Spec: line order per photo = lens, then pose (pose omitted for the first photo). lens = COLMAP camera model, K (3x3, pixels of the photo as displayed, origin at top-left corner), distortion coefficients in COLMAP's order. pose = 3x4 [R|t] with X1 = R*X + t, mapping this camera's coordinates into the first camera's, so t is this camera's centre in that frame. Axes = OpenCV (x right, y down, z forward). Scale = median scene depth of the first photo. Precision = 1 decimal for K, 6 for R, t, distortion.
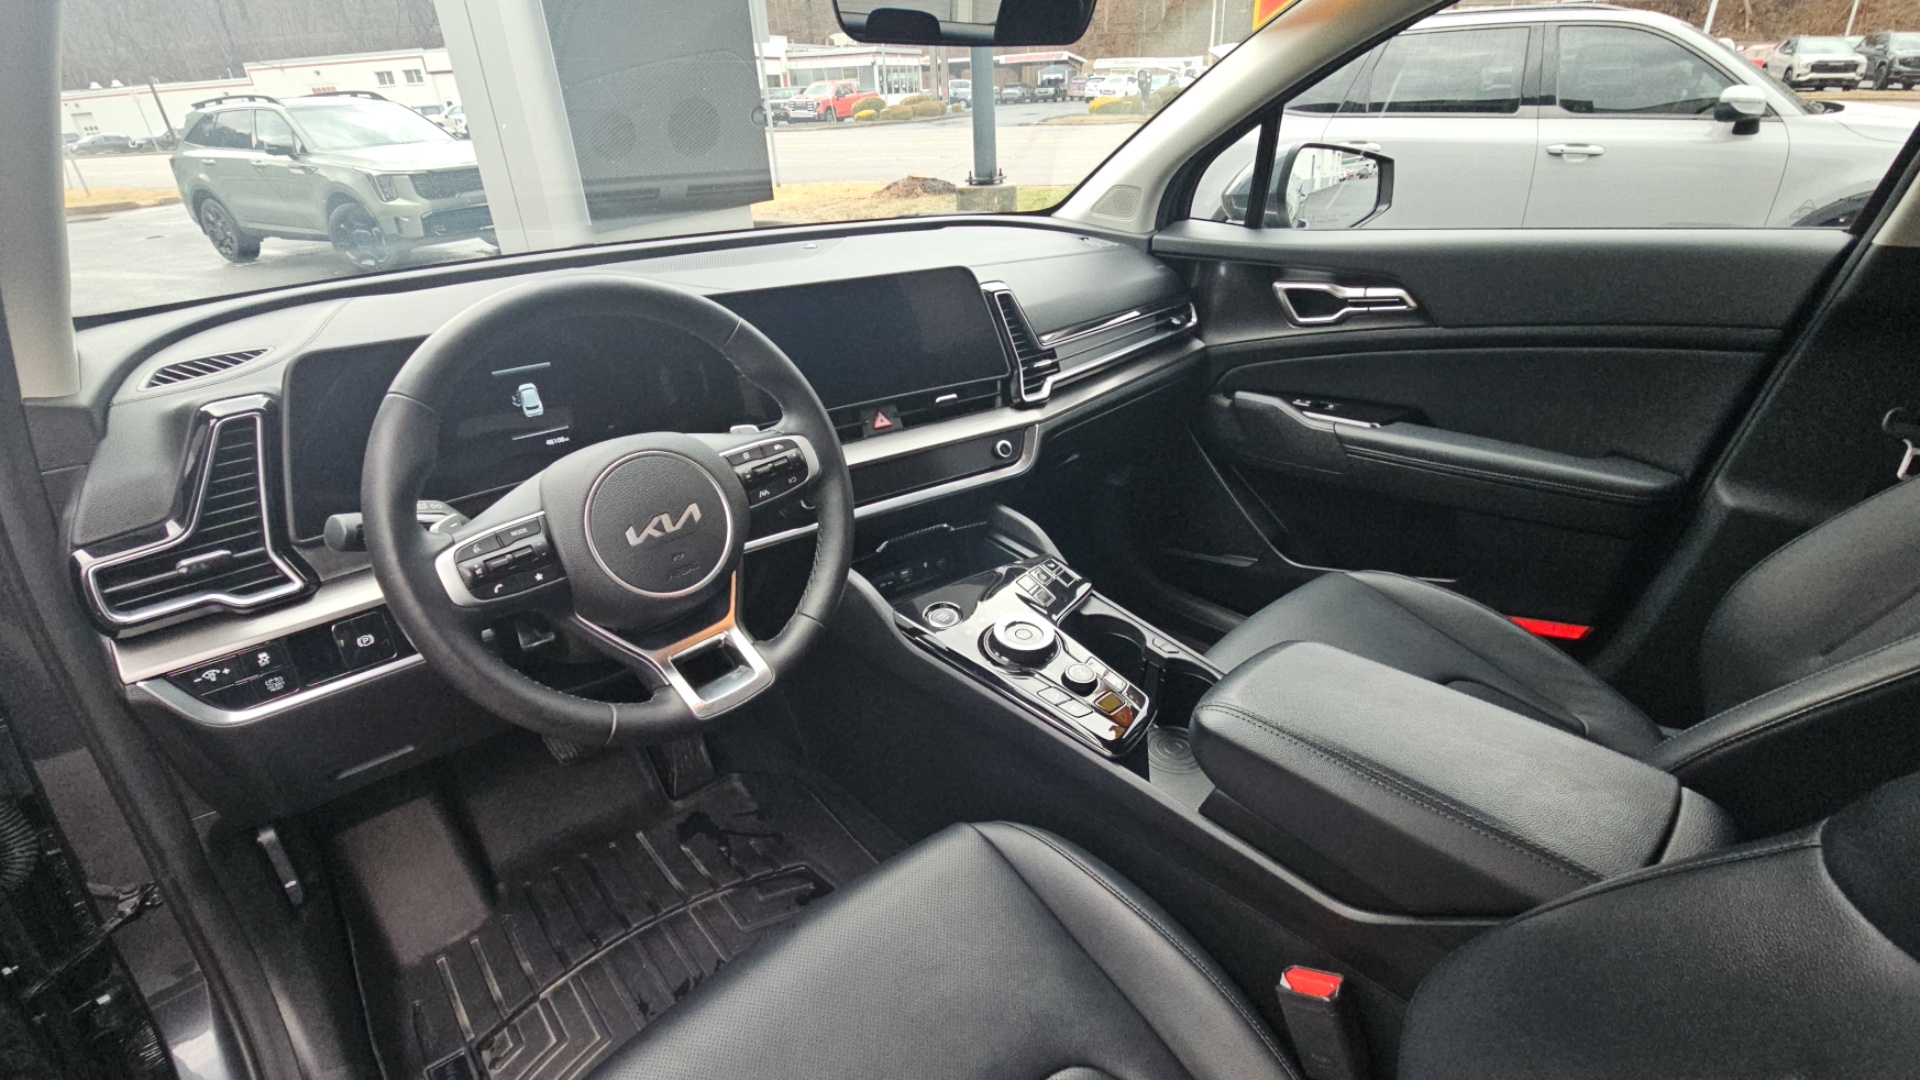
lens RADIAL K [[870.0, 0, 967.0], [0, 870.0, 561.3], [0, 0, 1]] dist [-0.016893, 0.000617]
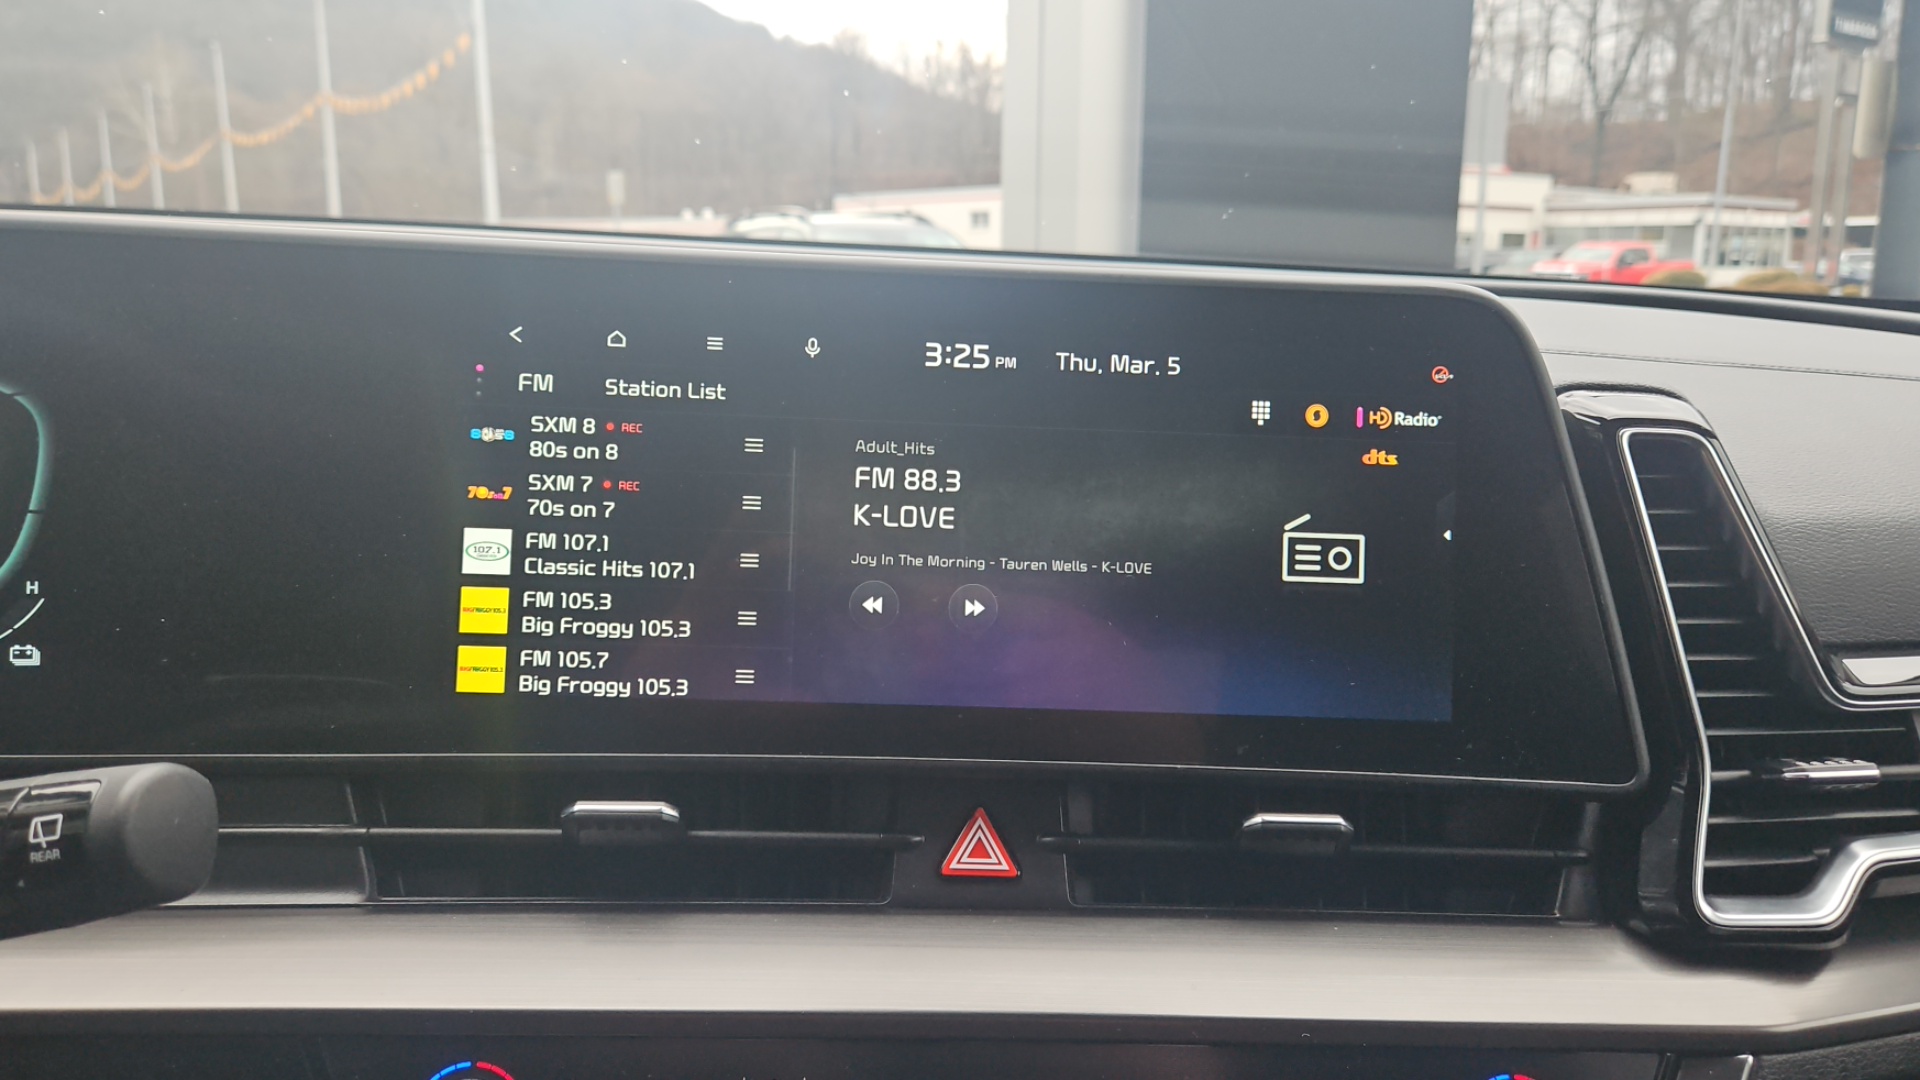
lens RADIAL K [[1425.1, 0, 960.4], [0, 1425.1, 546.5], [0, 0, 1]] dist [0.057390, -0.058161]
pose [[0.844996, 0.141482, -0.515718, 0.082489], [-0.289803, 0.931634, -0.219254, -0.140136], [0.449440, 0.334725, 0.828229, 0.593052]]
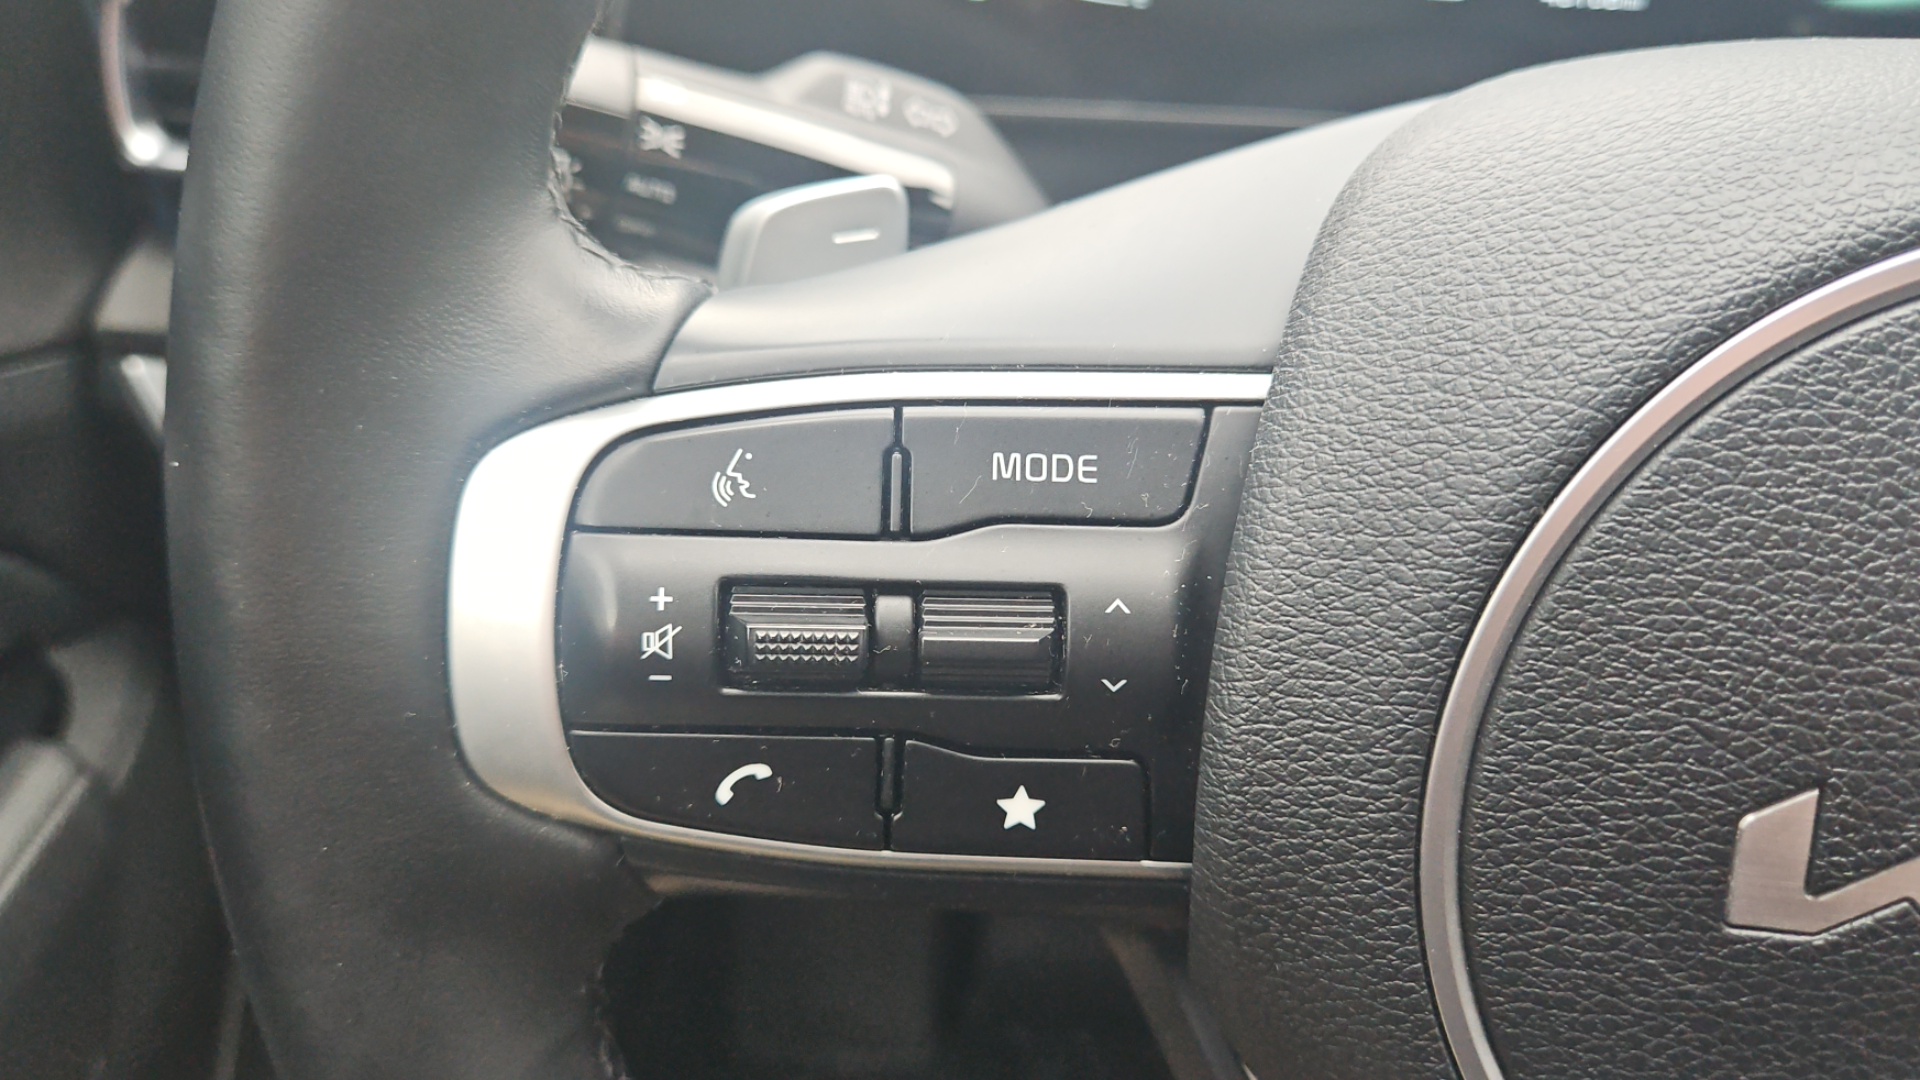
lens RADIAL K [[1512.1, 0, 960.0], [0, 1512.1, 540.0], [0, 0, 1]] dist [0.004791, -0.057663]
pose [[0.642710, 0.475327, -0.600823, -0.201910], [-0.376300, 0.878994, 0.292862, -0.049112], [0.667325, 0.037864, 0.743803, 0.438150]]
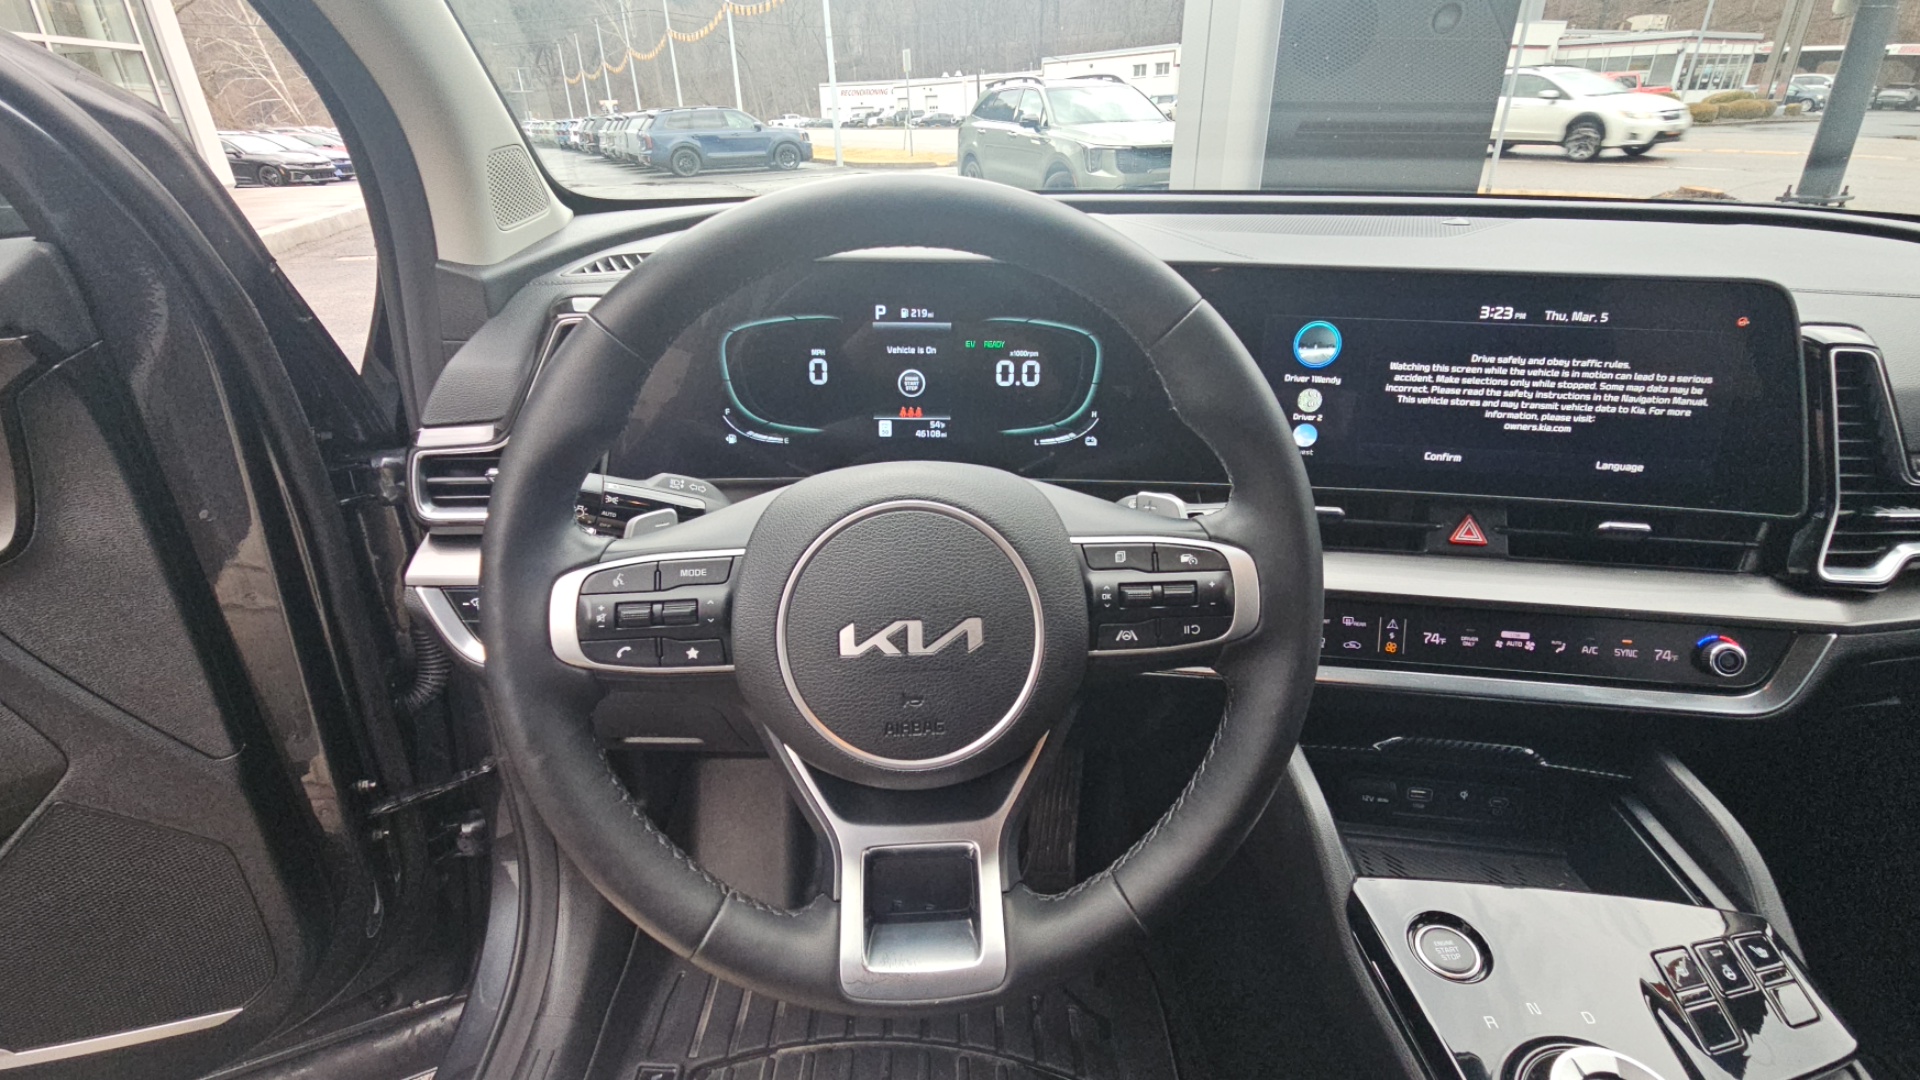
lens RADIAL K [[860.5, 0, 949.4], [0, 860.5, 533.1], [0, 0, 1]] dist [0.001530, -0.000903]
pose [[0.743896, 0.311913, -0.591041, -0.017833], [-0.324736, 0.941680, 0.088237, -0.093621], [0.584094, 0.126293, 0.801801, 0.333476]]
